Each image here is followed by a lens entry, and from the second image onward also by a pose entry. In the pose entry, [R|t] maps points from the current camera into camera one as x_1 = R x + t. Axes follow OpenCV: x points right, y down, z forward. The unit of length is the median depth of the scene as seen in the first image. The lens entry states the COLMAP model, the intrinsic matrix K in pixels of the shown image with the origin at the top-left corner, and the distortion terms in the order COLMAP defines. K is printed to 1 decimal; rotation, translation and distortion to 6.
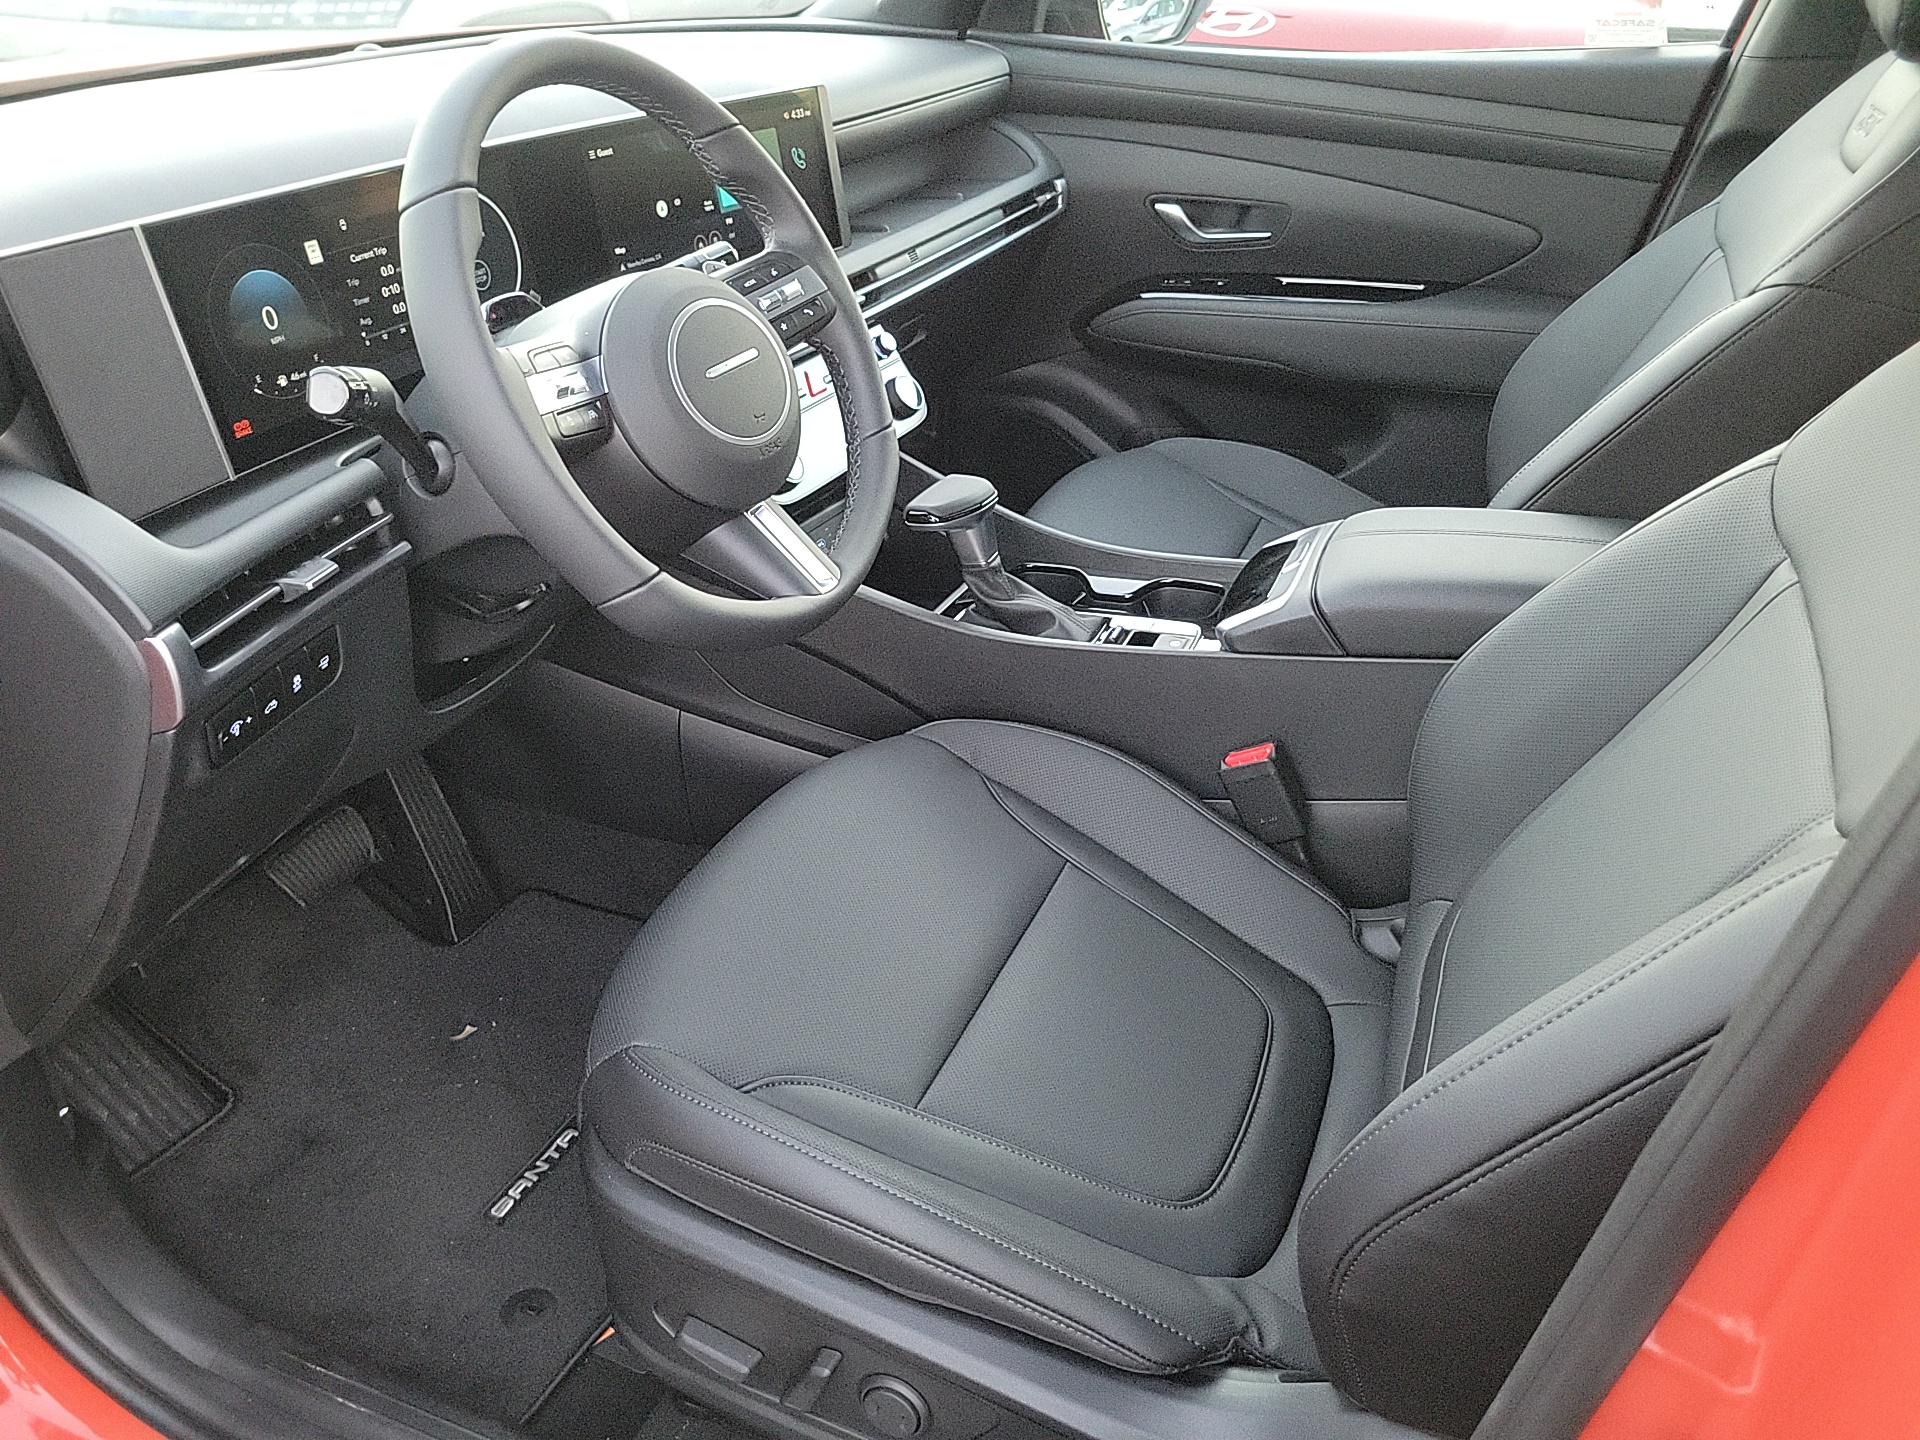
lens RADIAL K [[1478.5, 0, 959.7], [0, 1478.5, 709.4], [0, 0, 1]] dist [0.032029, -0.015007]
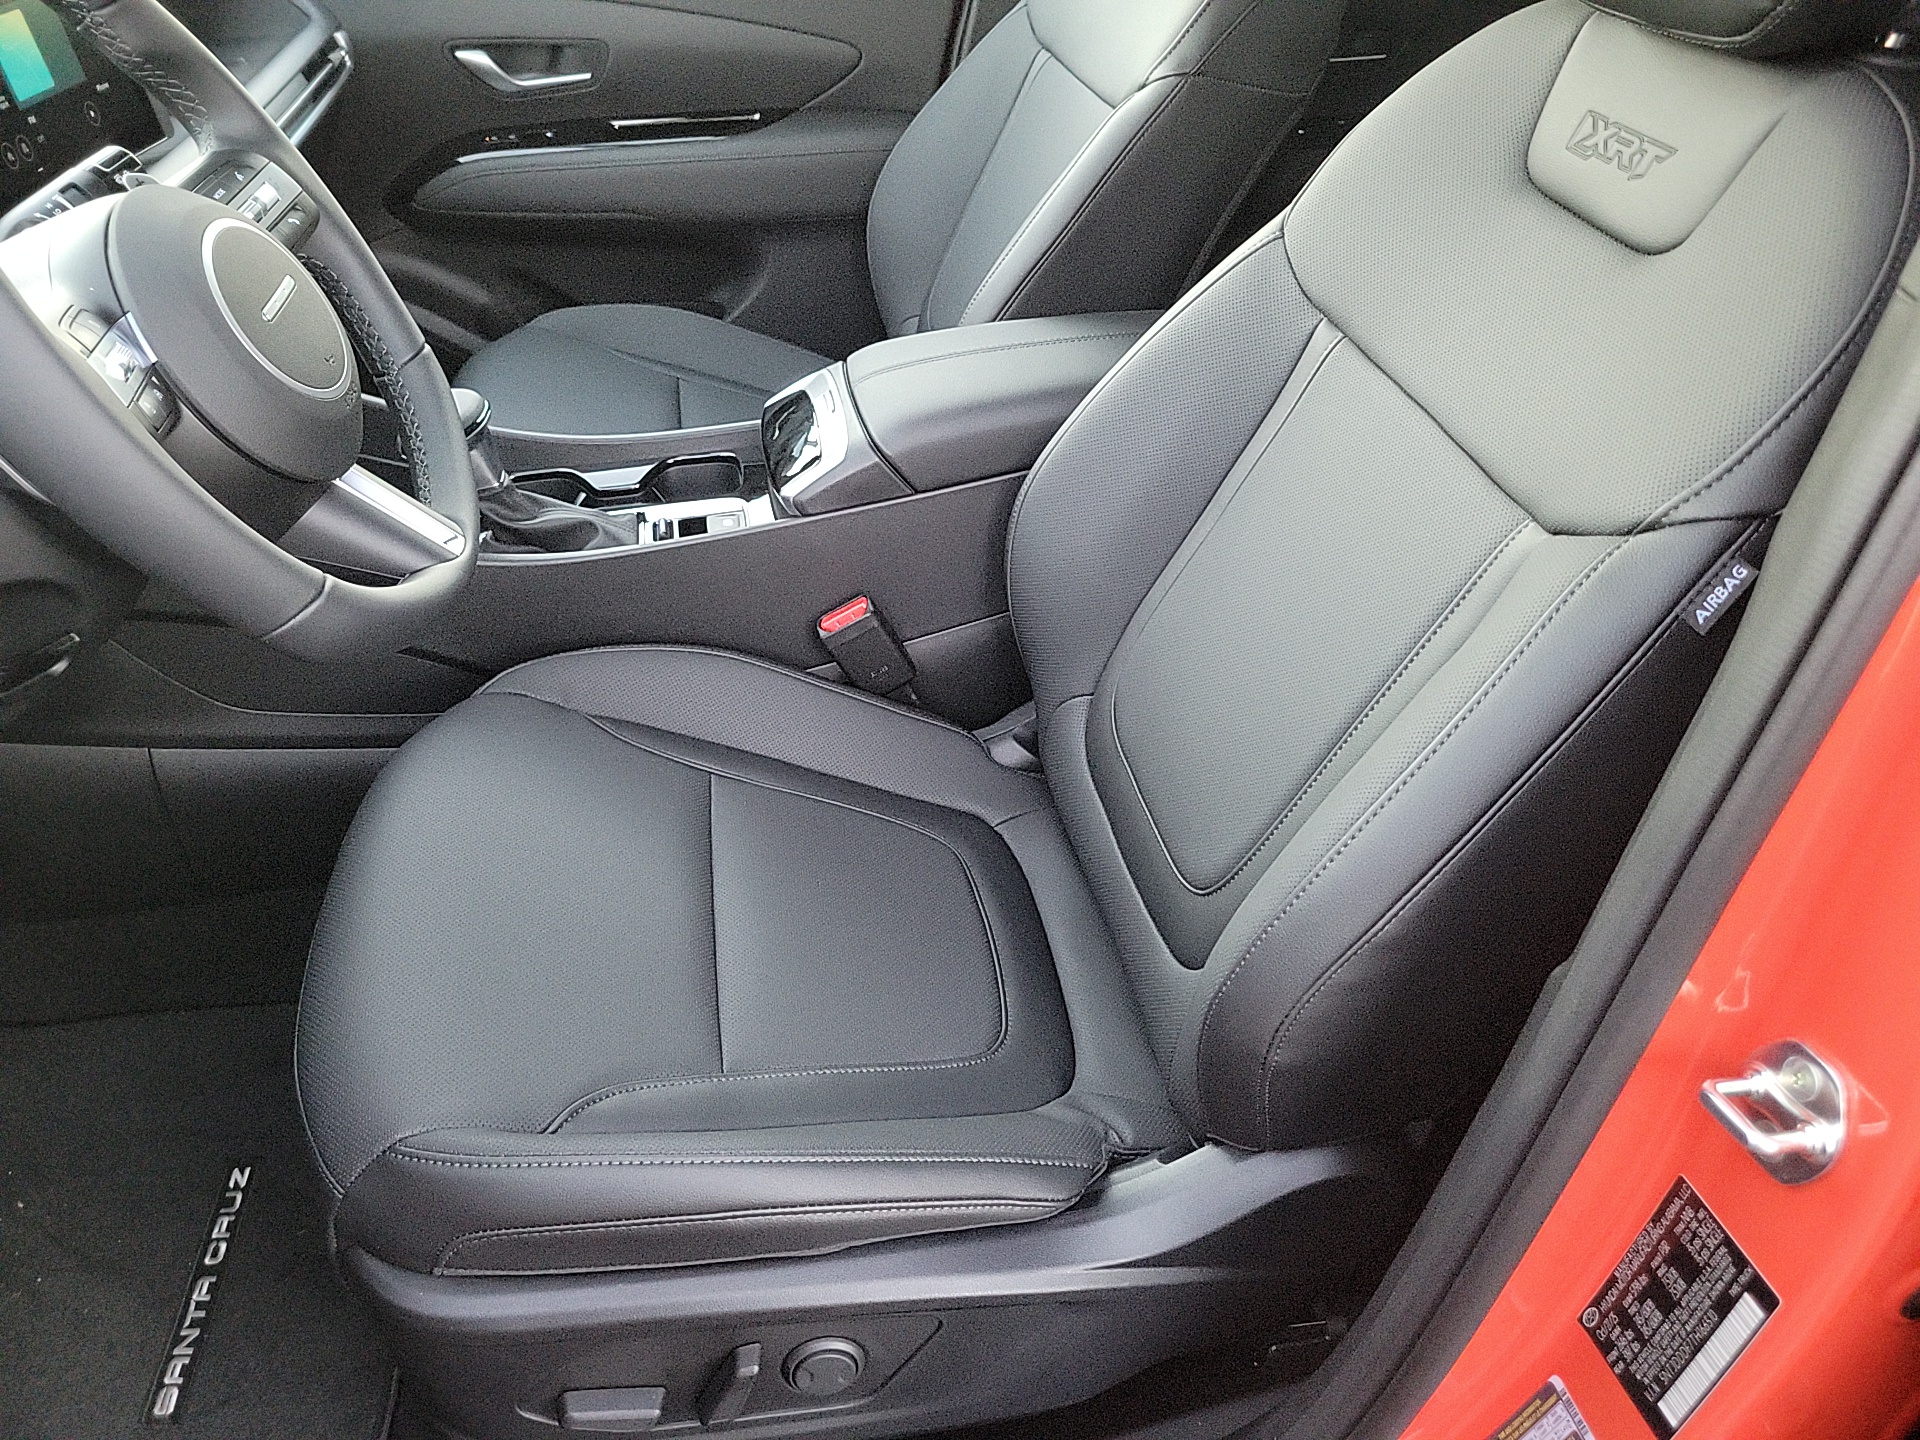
lens RADIAL K [[1478.5, 0, 968.0], [0, 1478.5, 702.9], [0, 0, 1]] dist [0.032029, -0.015007]
pose [[0.844678, -0.288084, 0.451140, -0.188848], [0.244385, 0.957403, 0.153801, -0.042737], [-0.476230, -0.019661, 0.879101, 0.087589]]
